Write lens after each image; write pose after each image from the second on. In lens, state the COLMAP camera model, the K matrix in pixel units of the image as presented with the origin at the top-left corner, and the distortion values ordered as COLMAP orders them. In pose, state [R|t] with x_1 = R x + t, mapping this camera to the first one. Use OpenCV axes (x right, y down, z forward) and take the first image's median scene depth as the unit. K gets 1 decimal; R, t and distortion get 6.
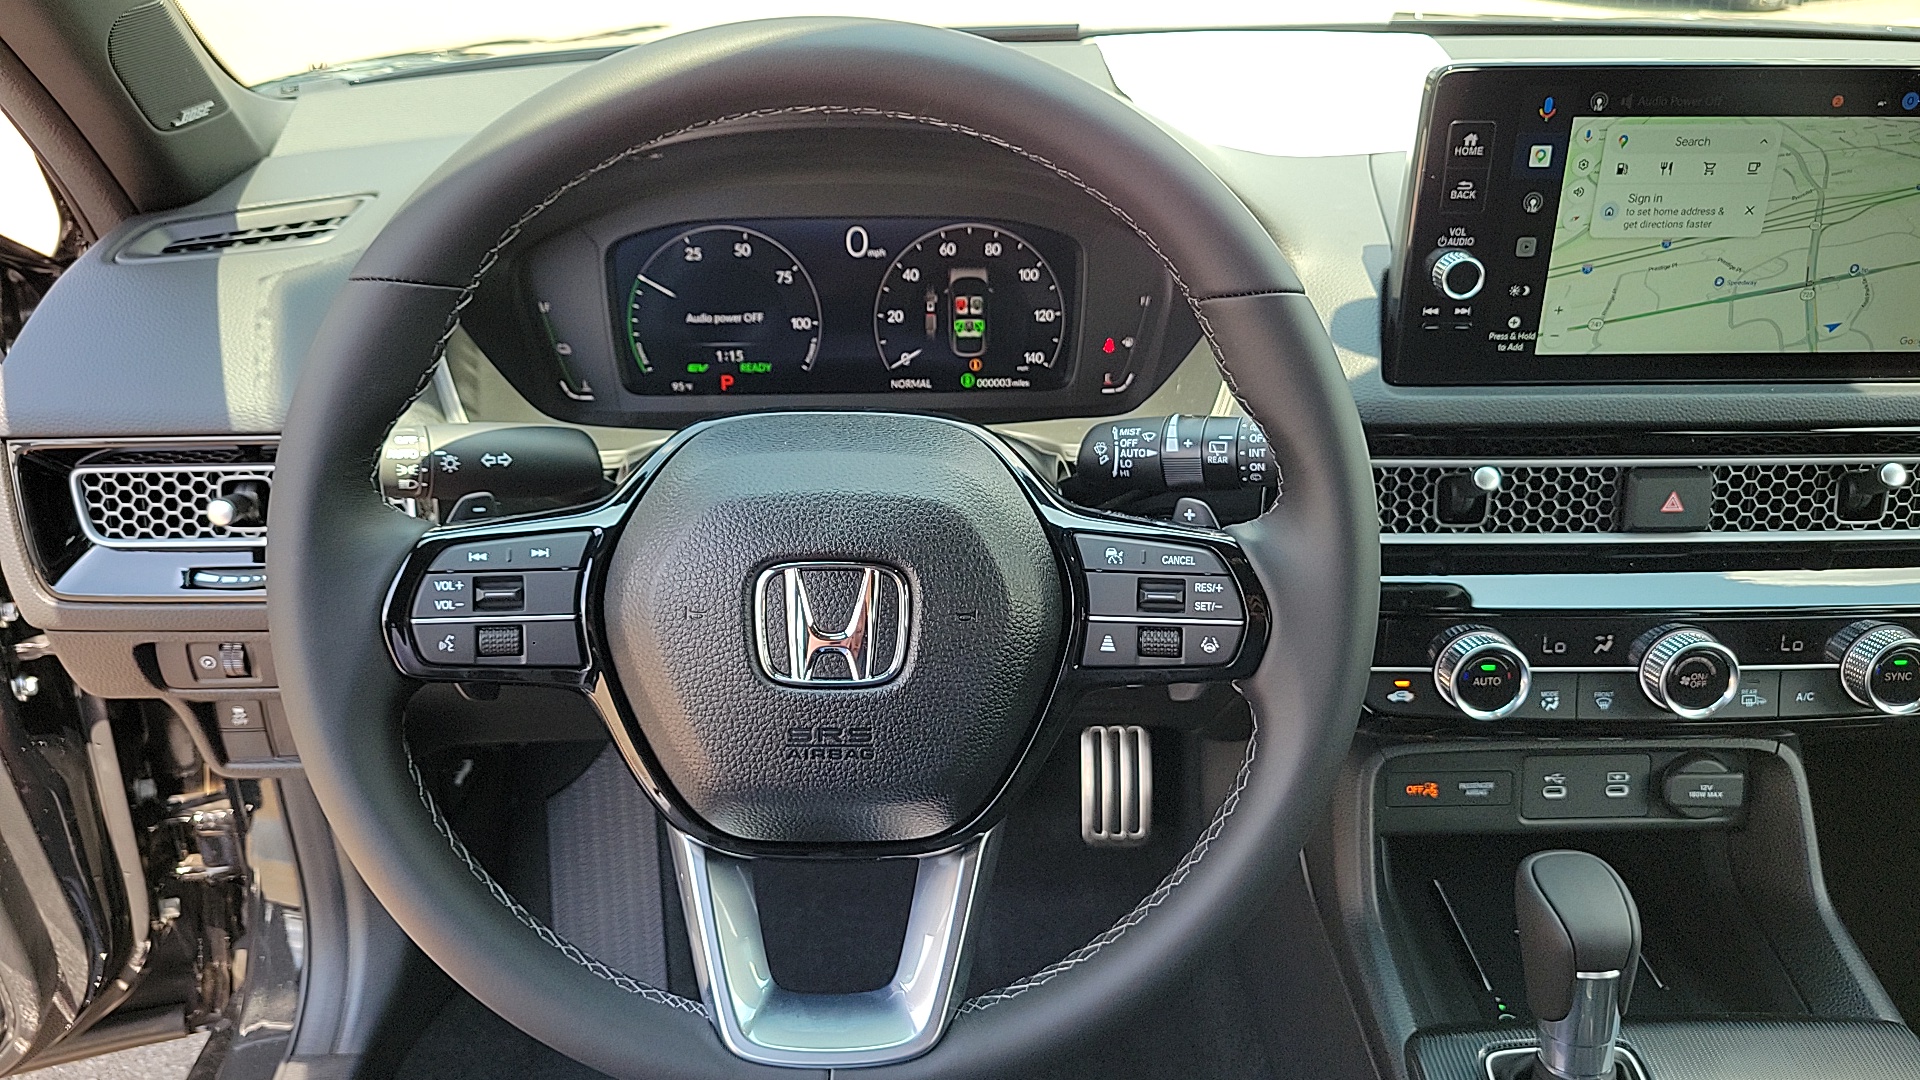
lens RADIAL K [[1493.2, 0, 945.7], [0, 1493.2, 532.2], [0, 0, 1]] dist [0.017284, -0.008743]
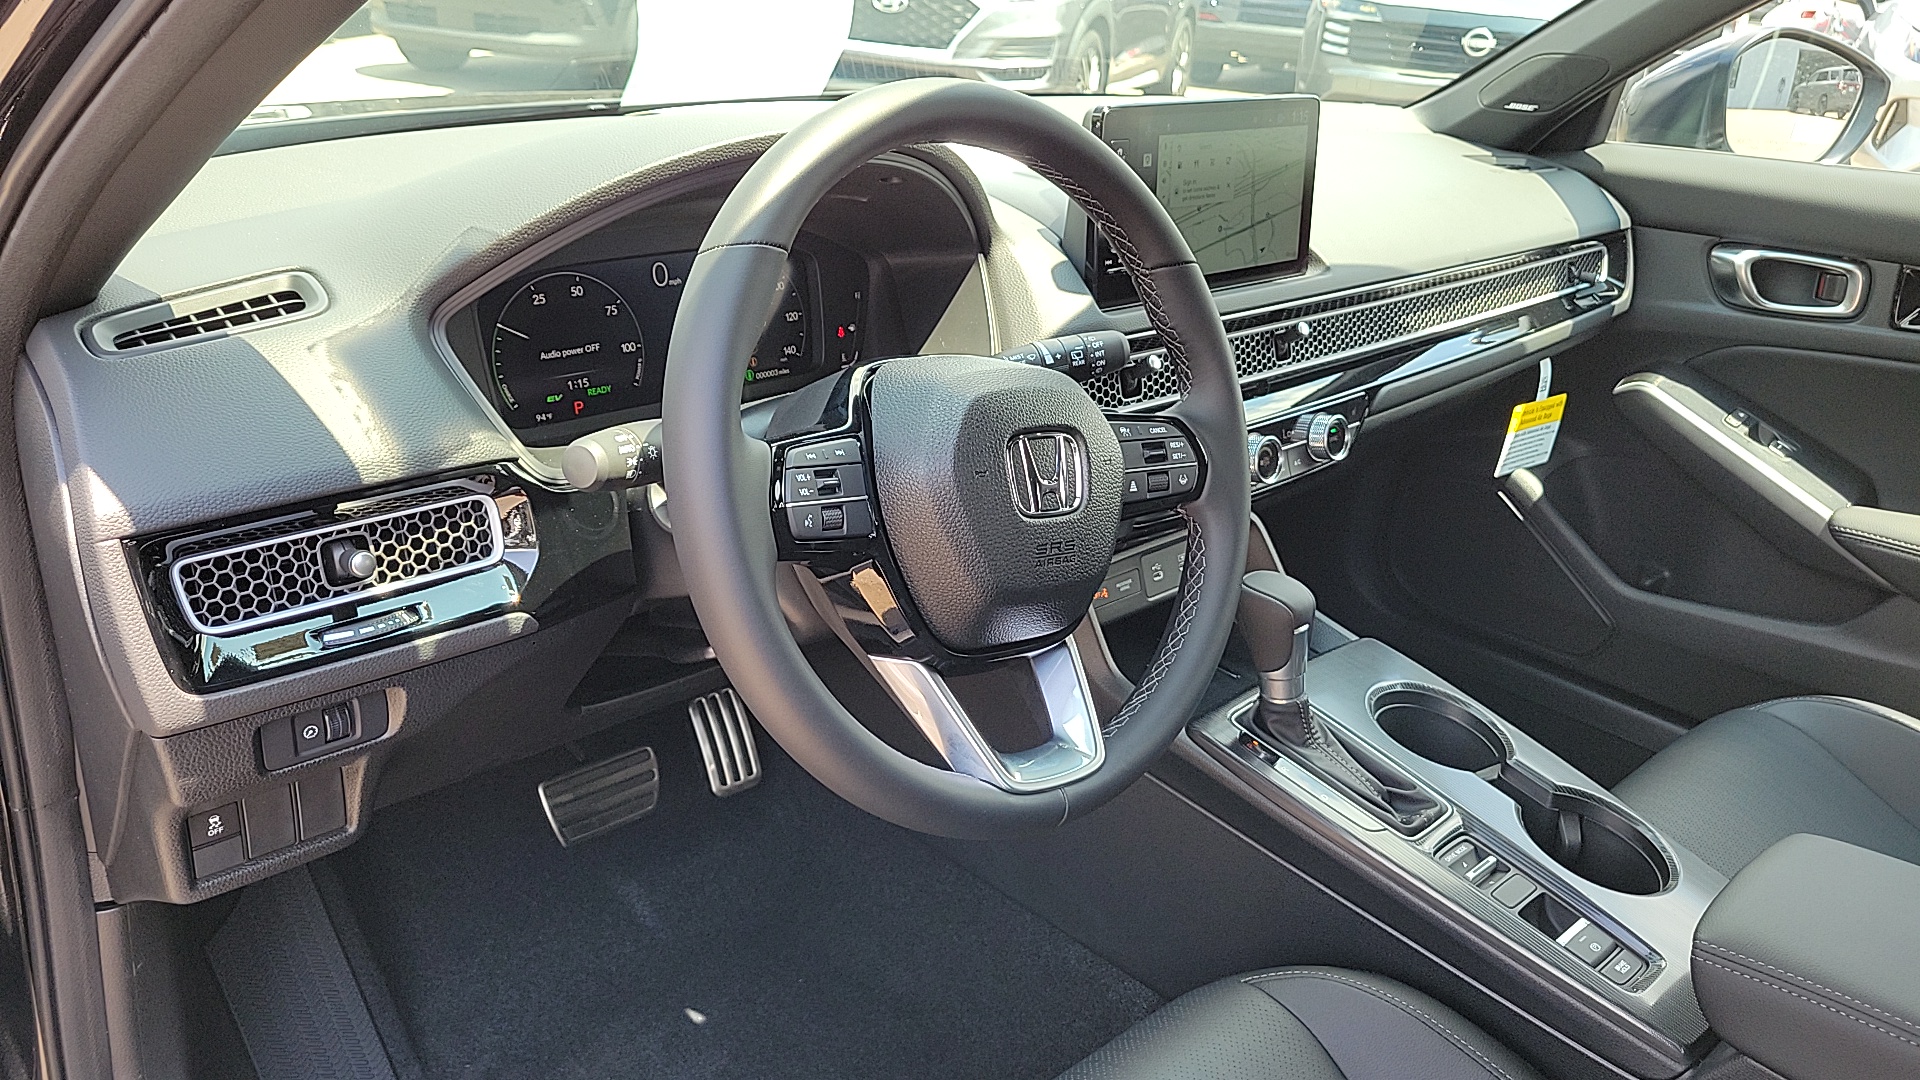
lens RADIAL K [[1493.2, 0, 1006.1], [0, 1493.2, 519.5], [0, 0, 1]] dist [0.017284, -0.008743]
pose [[0.734824, -0.211140, 0.644558, -0.792591], [0.250331, 0.967645, 0.031586, 0.035067], [-0.630372, 0.138142, 0.763903, -0.088319]]
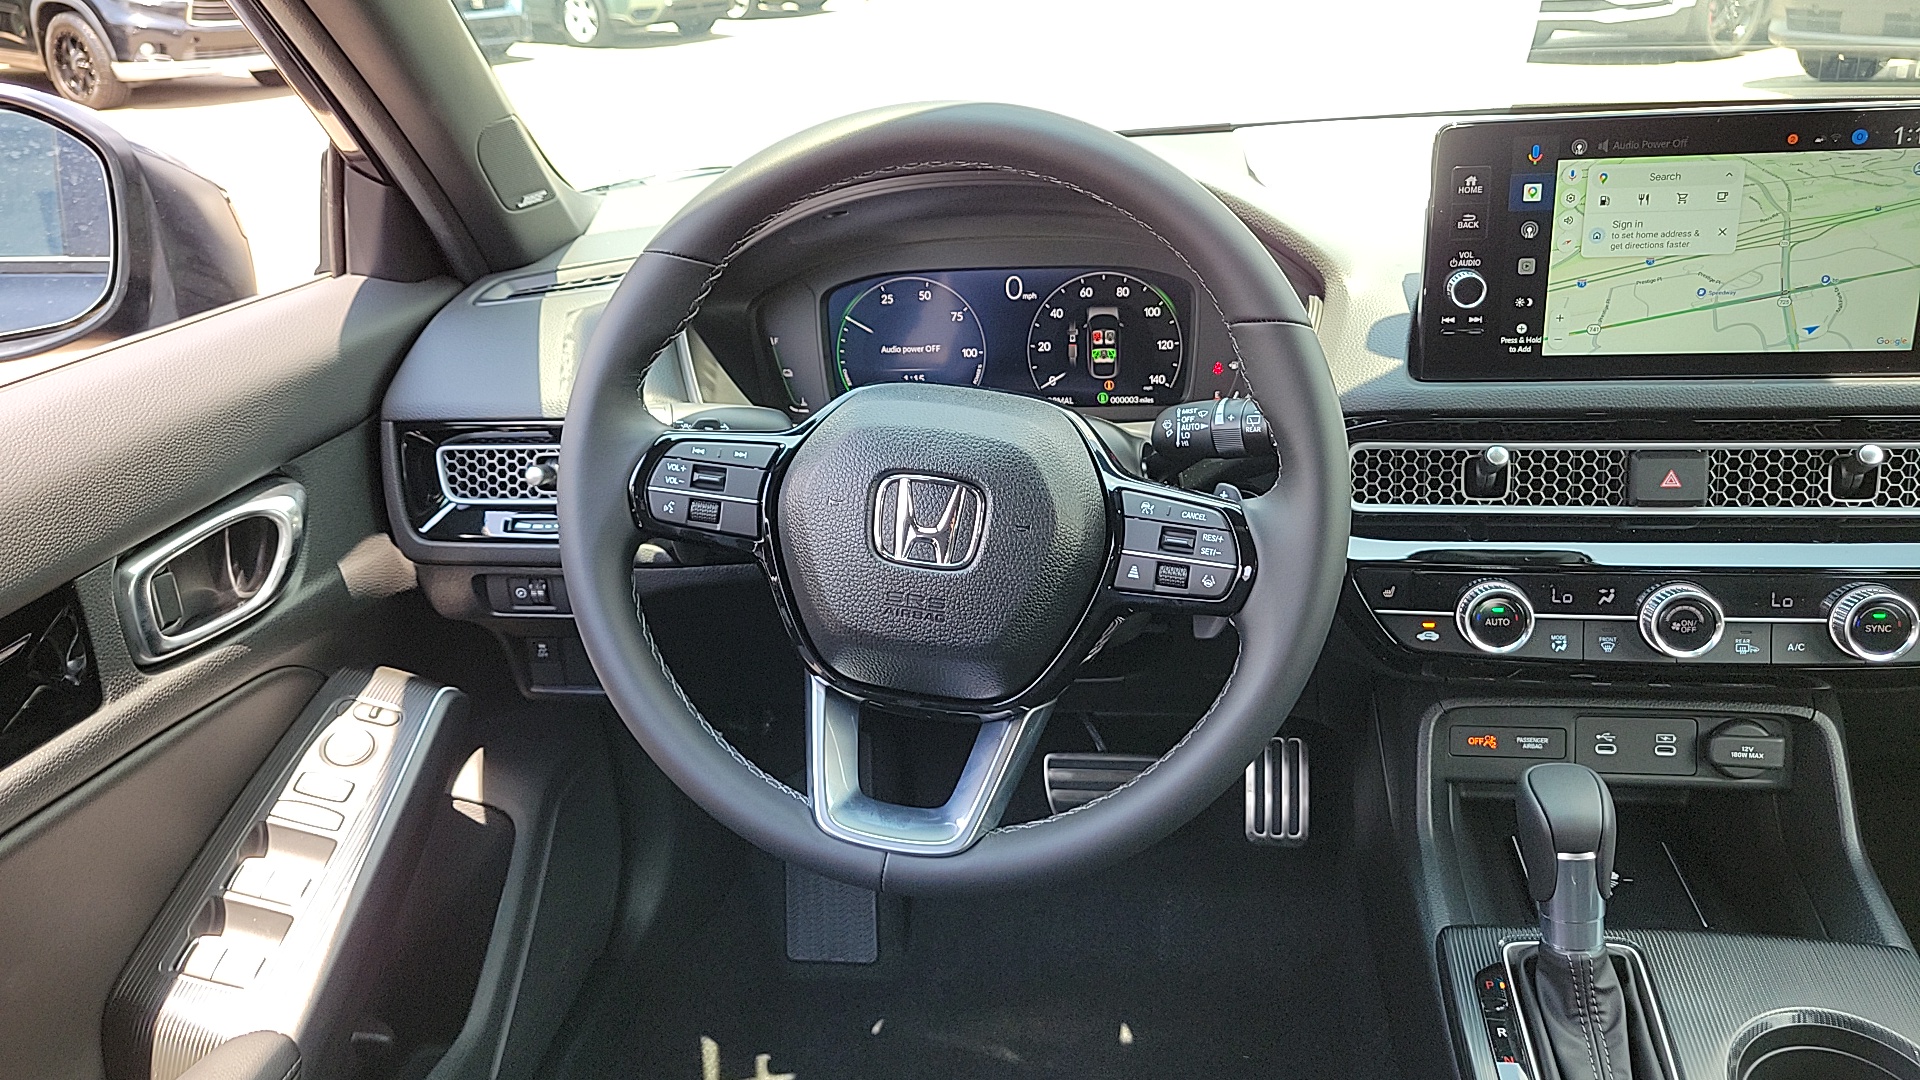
lens RADIAL K [[1493.2, 0, 936.5], [0, 1493.2, 534.6], [0, 0, 1]] dist [0.017284, -0.008743]
pose [[0.979677, 0.013451, -0.200129, 0.154538], [-0.029548, 0.996542, -0.077663, 0.132741], [0.198393, 0.081998, 0.976687, -0.266548]]
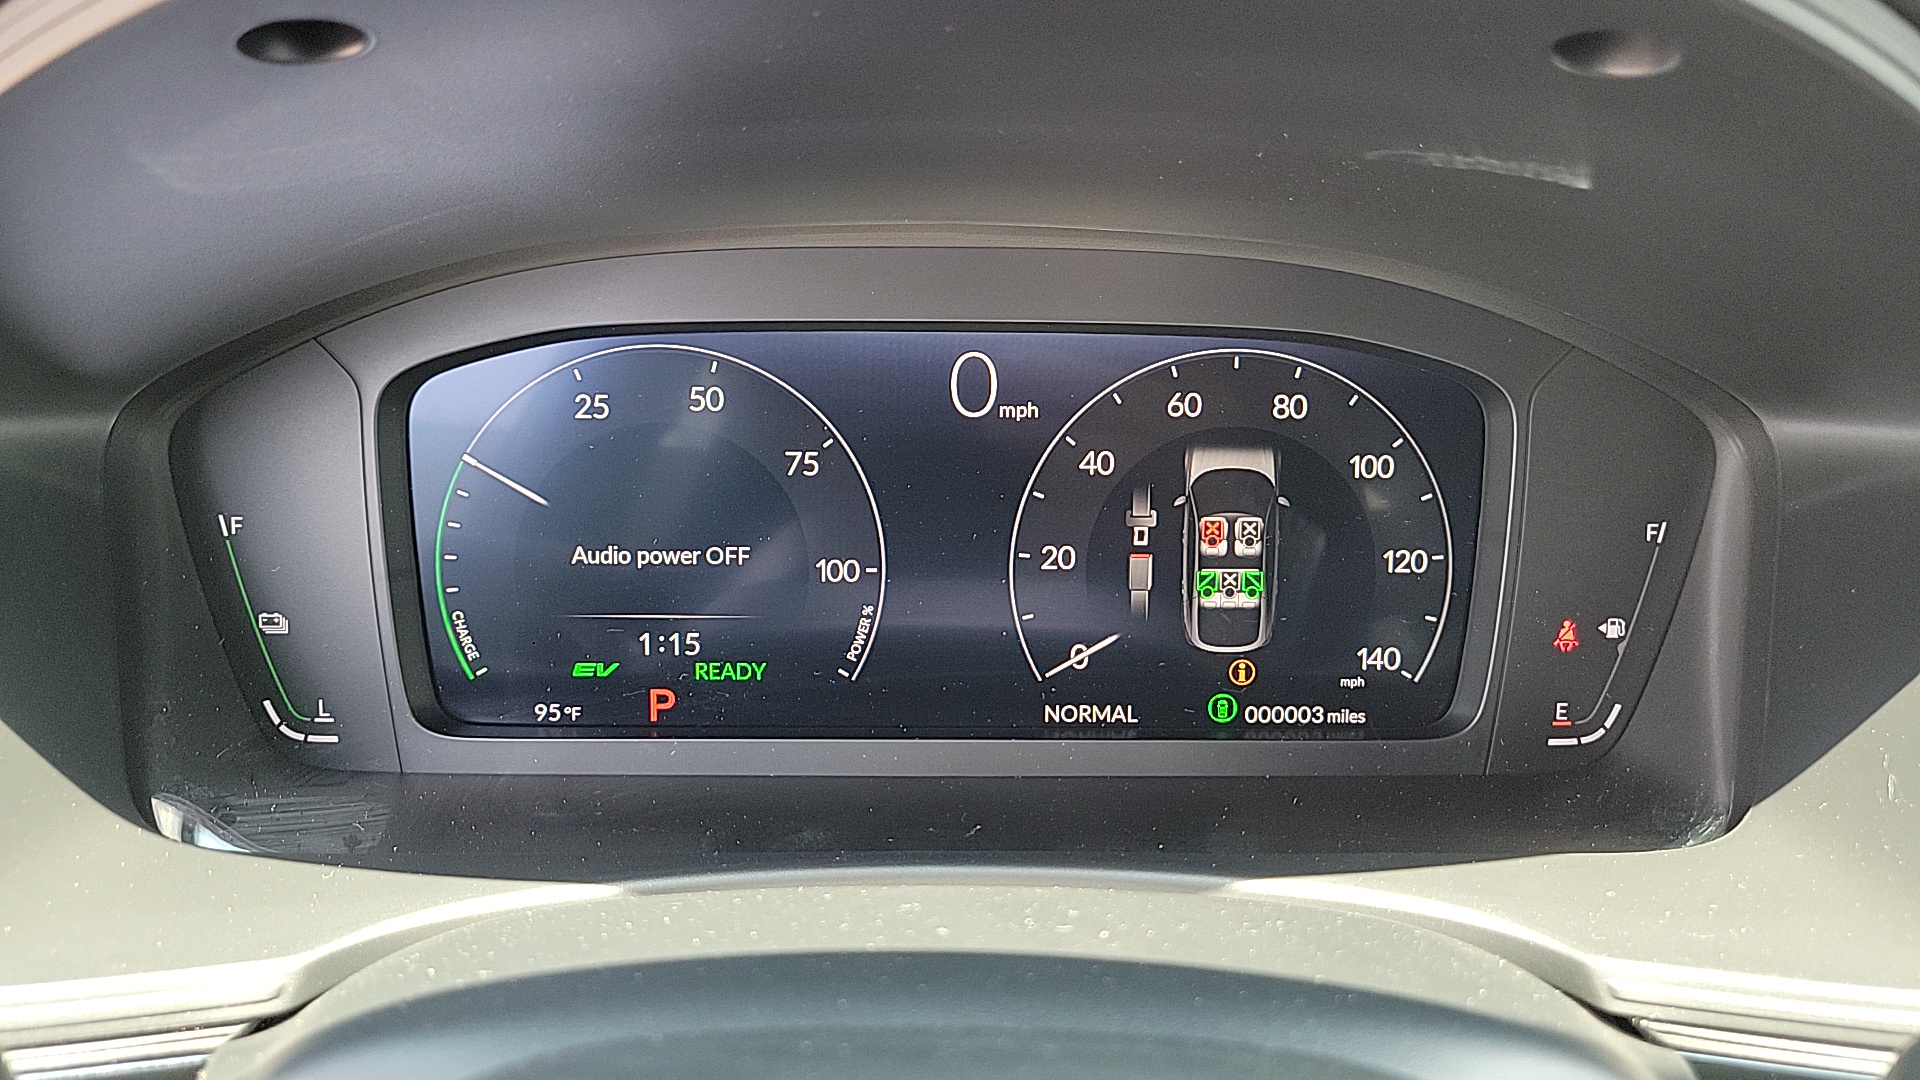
lens RADIAL K [[1493.2, 0, 964.8], [0, 1493.2, 545.6], [0, 0, 1]] dist [0.017284, -0.008743]
pose [[0.999276, 0.016259, -0.034383, -0.054267], [-0.020740, 0.990729, -0.134257, -0.106799], [0.031881, 0.134873, 0.990350, 0.682667]]
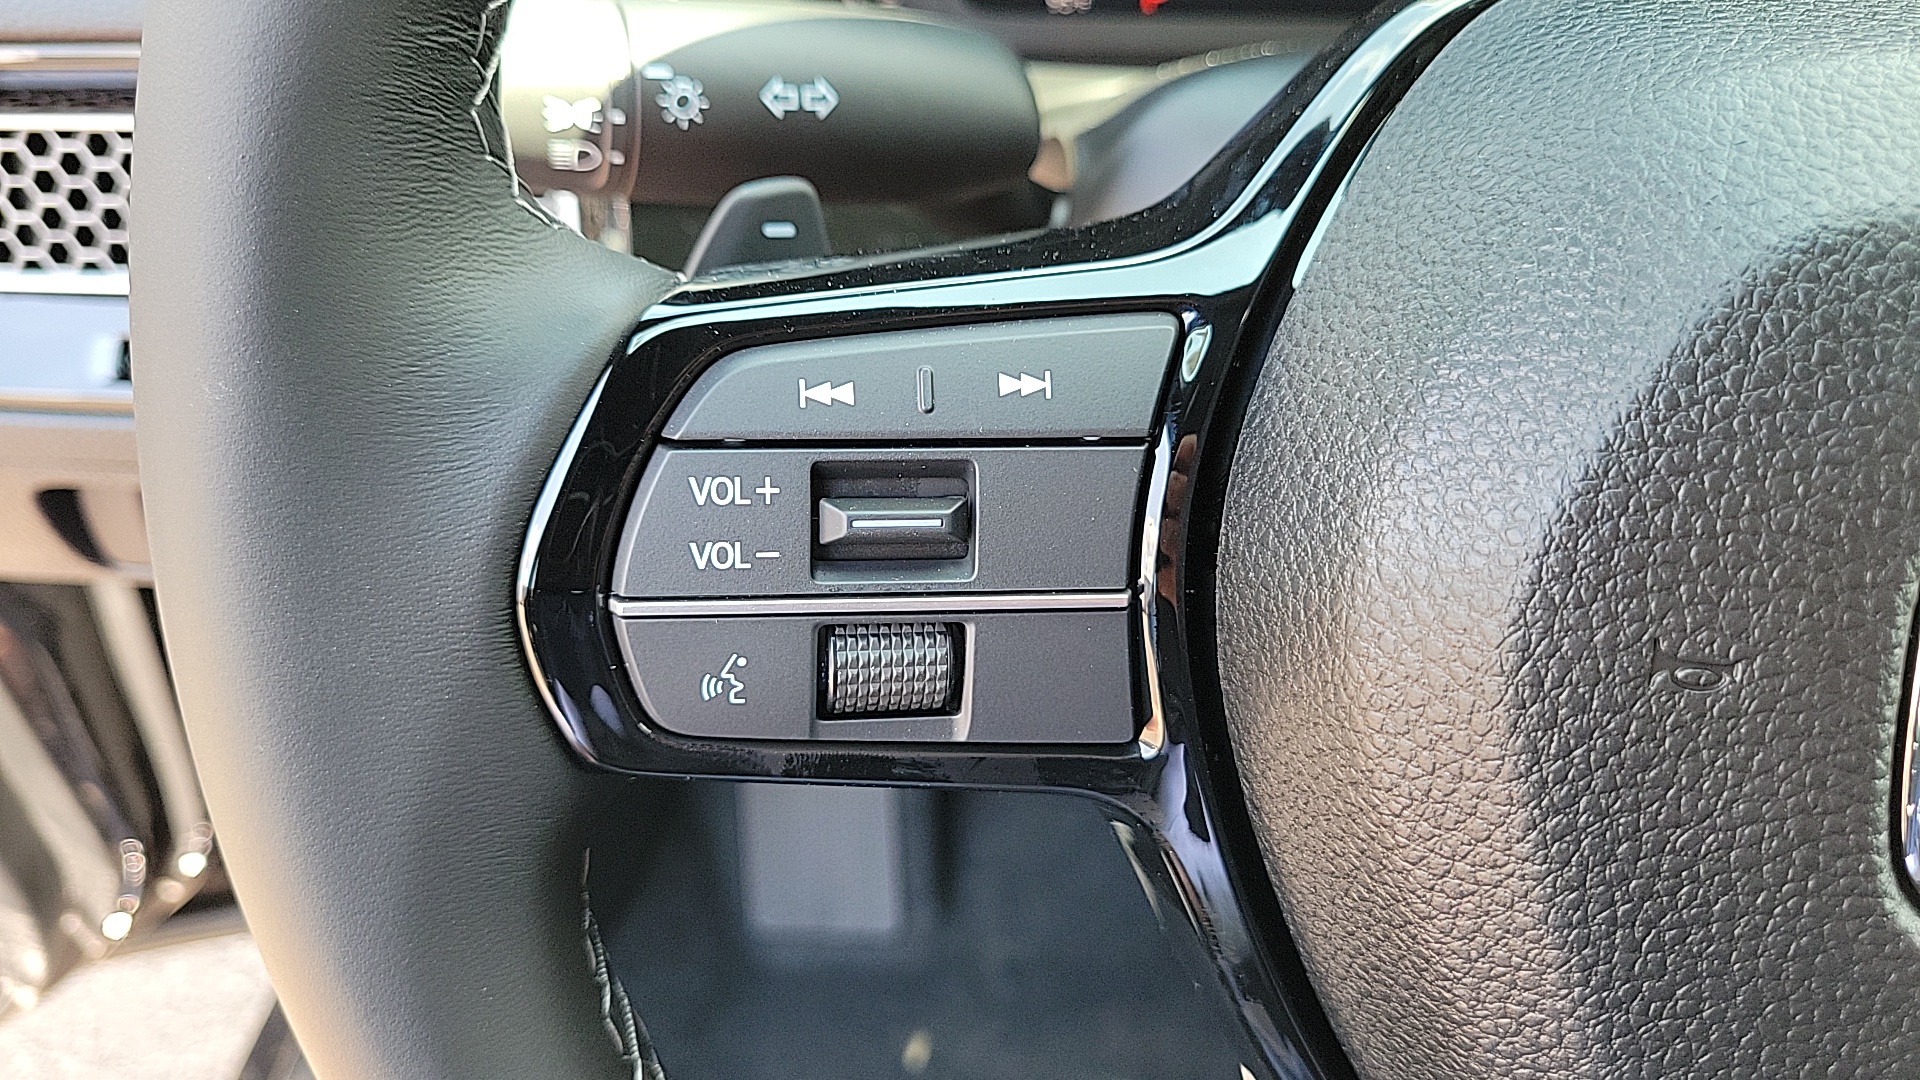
lens RADIAL K [[1542.3, 0, 973.1], [0, 1542.3, 524.9], [0, 0, 1]] dist [-0.039456, -0.003700]
pose [[0.996976, 0.044239, -0.063882, -0.199674], [-0.032849, 0.984990, 0.169455, -0.007940], [0.070420, -0.166844, 0.983465, 0.529482]]
